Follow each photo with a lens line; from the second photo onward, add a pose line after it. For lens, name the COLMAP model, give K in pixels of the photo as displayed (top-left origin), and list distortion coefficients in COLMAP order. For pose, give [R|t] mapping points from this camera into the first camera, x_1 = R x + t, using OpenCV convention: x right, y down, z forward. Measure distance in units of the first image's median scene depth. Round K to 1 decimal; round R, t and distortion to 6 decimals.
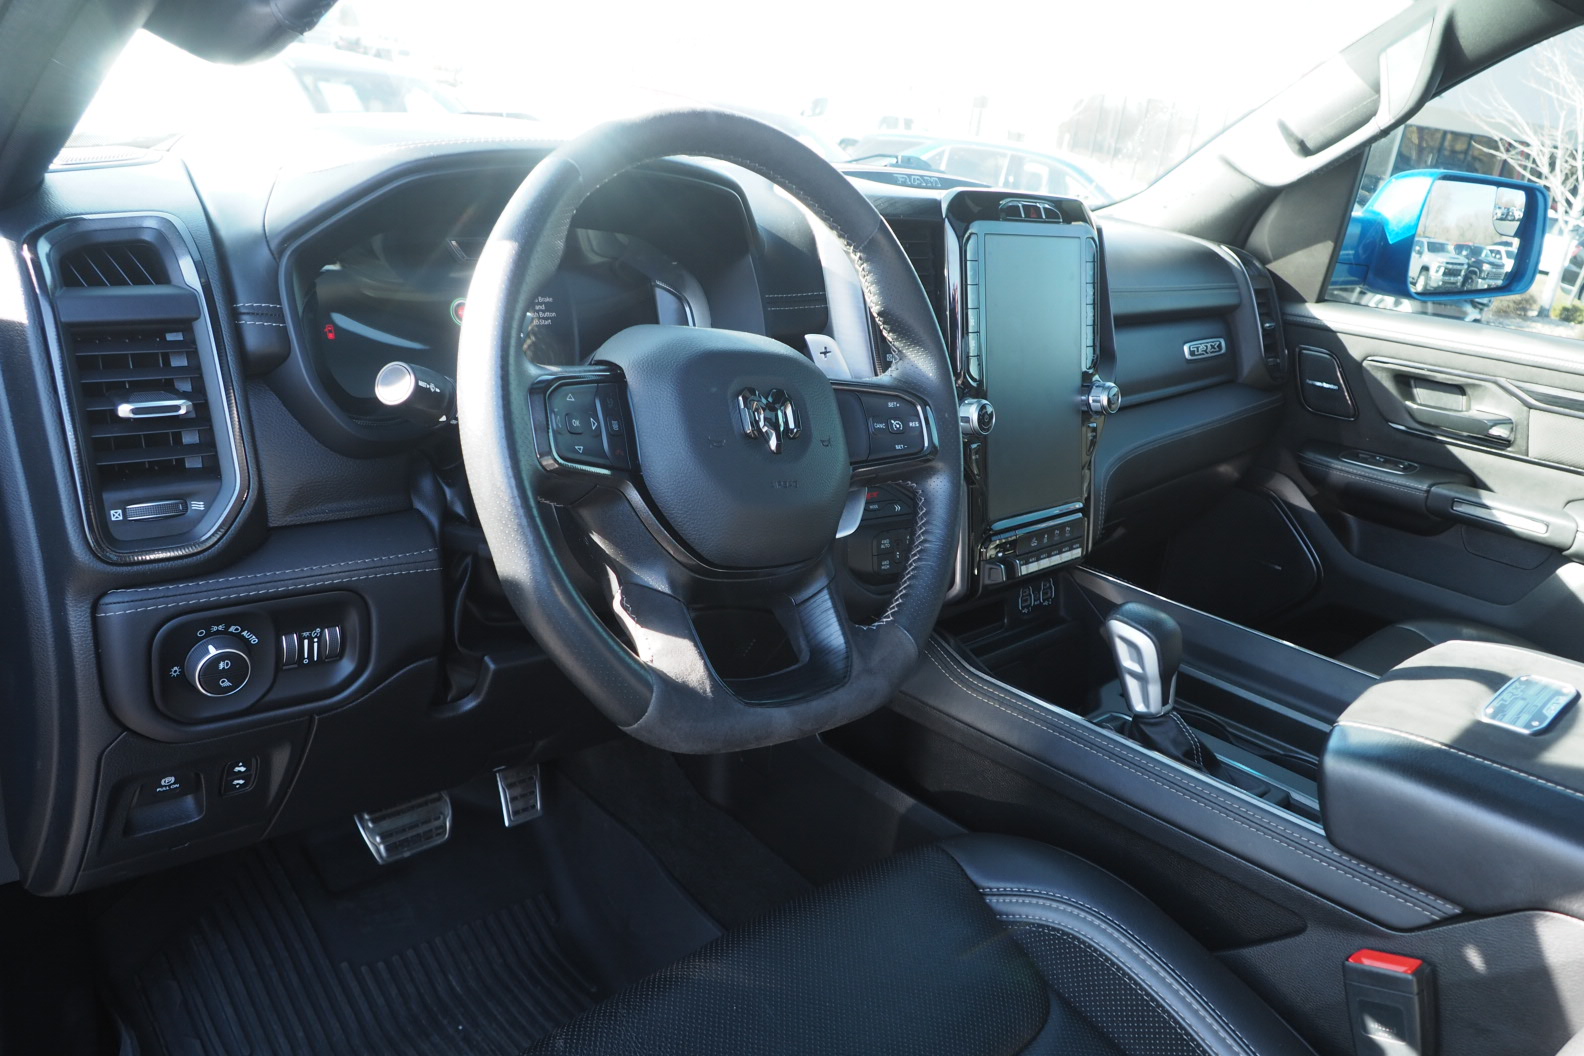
lens RADIAL K [[1215.7, 0, 789.7], [0, 1215.7, 560.8], [0, 0, 1]] dist [-0.003451, -0.000137]
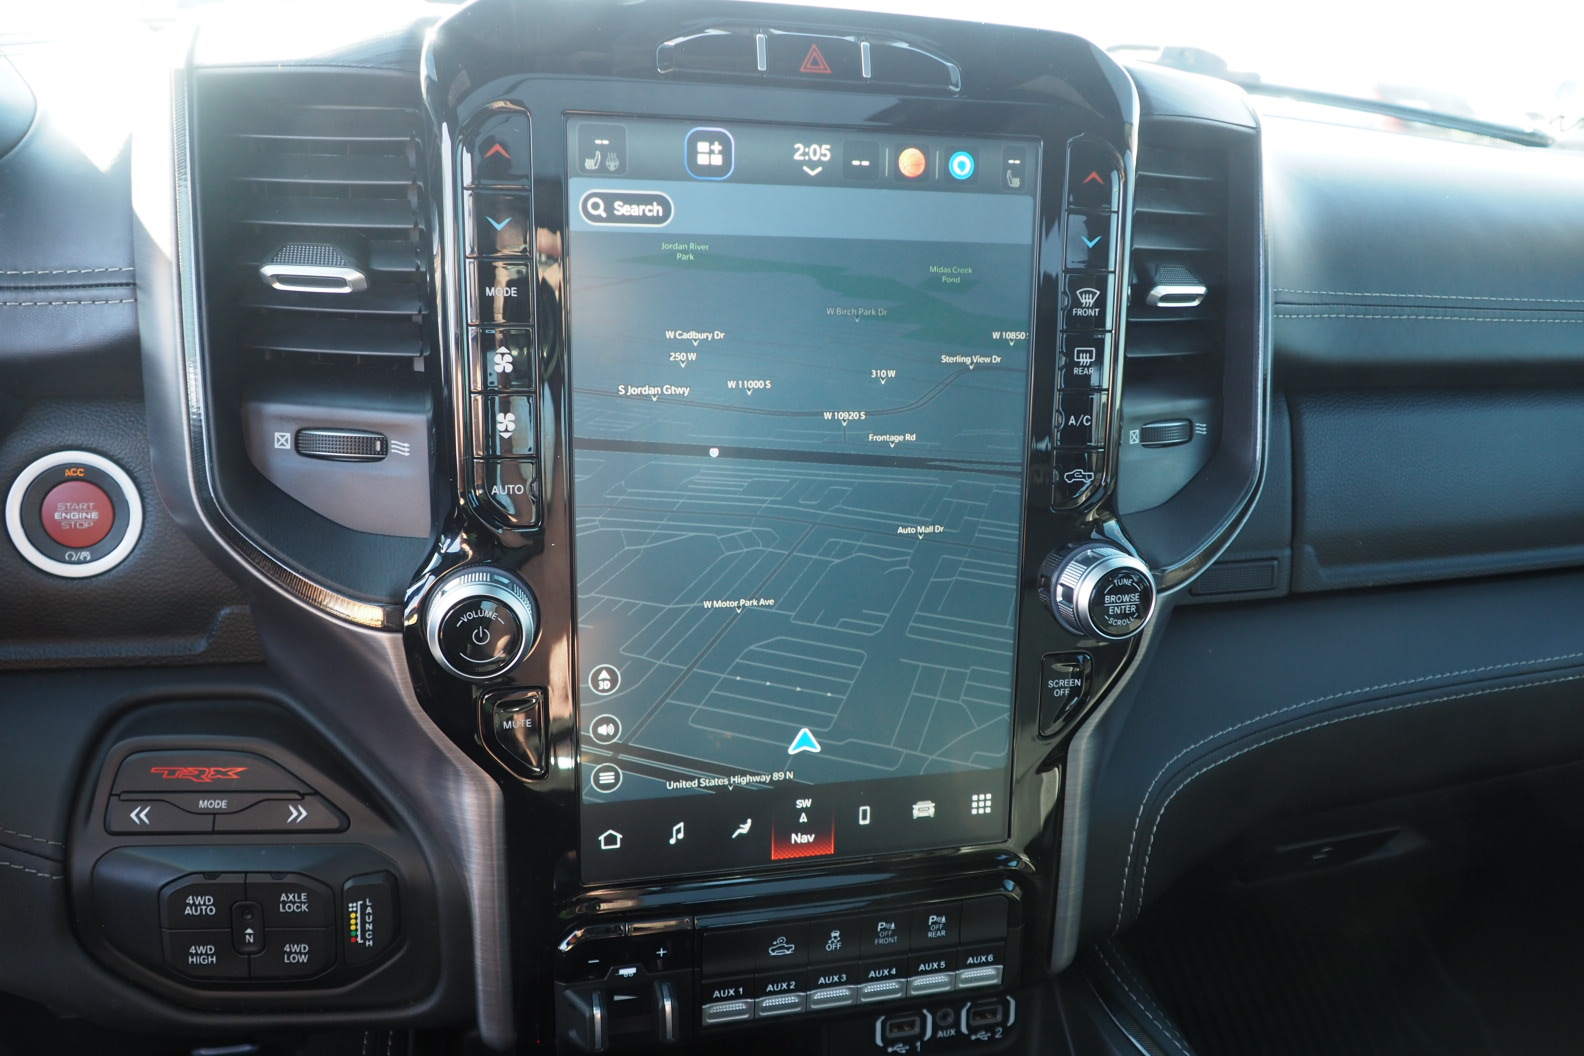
lens RADIAL K [[1166.4, 0, 776.1], [0, 1166.4, 536.2], [0, 0, 1]] dist [-0.026038, 0.001287]
pose [[0.844625, 0.149784, -0.513978, 0.348949], [-0.149372, 0.987871, 0.042422, -0.149543], [0.514098, 0.040943, 0.856754, 0.647642]]
